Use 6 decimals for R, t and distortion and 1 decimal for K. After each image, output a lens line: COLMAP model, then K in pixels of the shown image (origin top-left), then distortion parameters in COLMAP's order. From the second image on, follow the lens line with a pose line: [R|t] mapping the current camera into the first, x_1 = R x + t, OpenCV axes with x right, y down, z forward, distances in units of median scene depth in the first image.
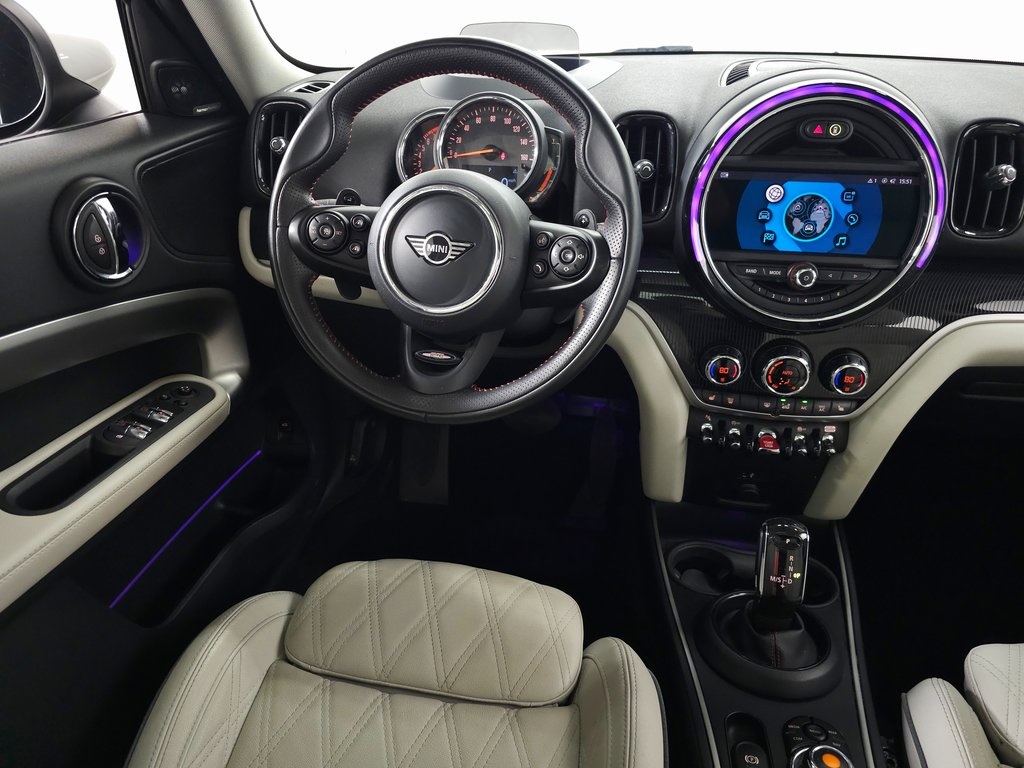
lens RADIAL K [[694.1, 0, 515.4], [0, 694.1, 382.7], [0, 0, 1]] dist [0.045000, -0.062980]
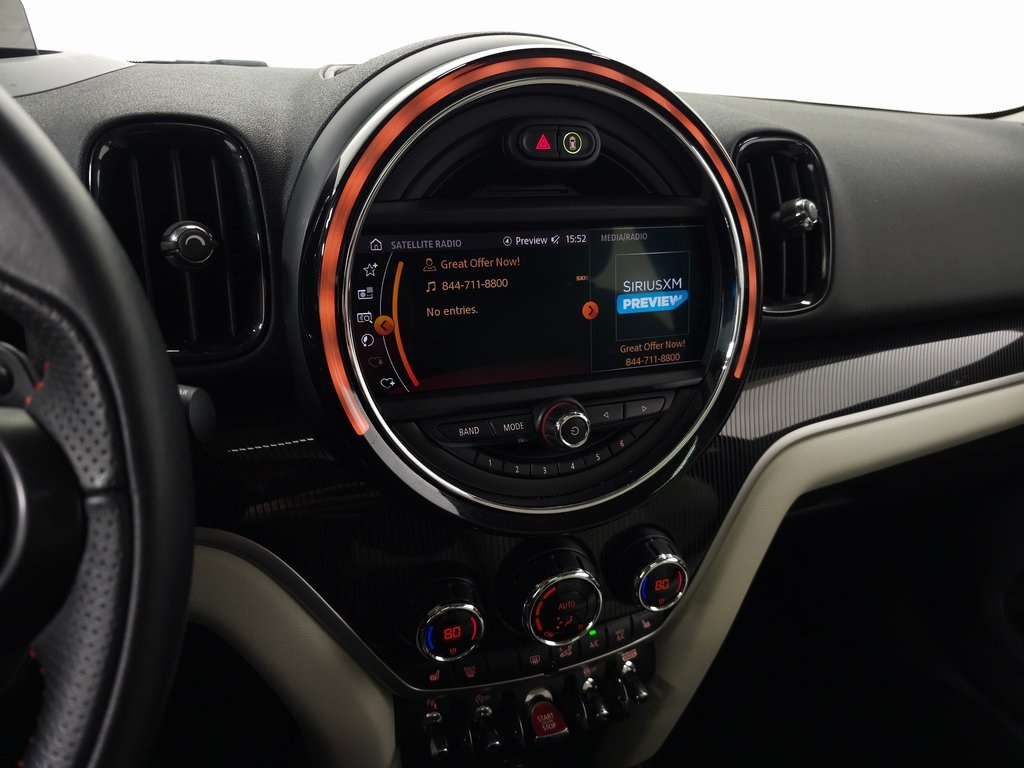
lens RADIAL K [[692.9, 0, 516.4], [0, 692.9, 388.8], [0, 0, 1]] dist [0.058636, -0.068664]
pose [[0.860590, -0.165000, 0.481831, 0.139439], [0.213690, 0.975744, -0.047532, -0.160749], [-0.462301, 0.143868, 0.874974, 0.562370]]
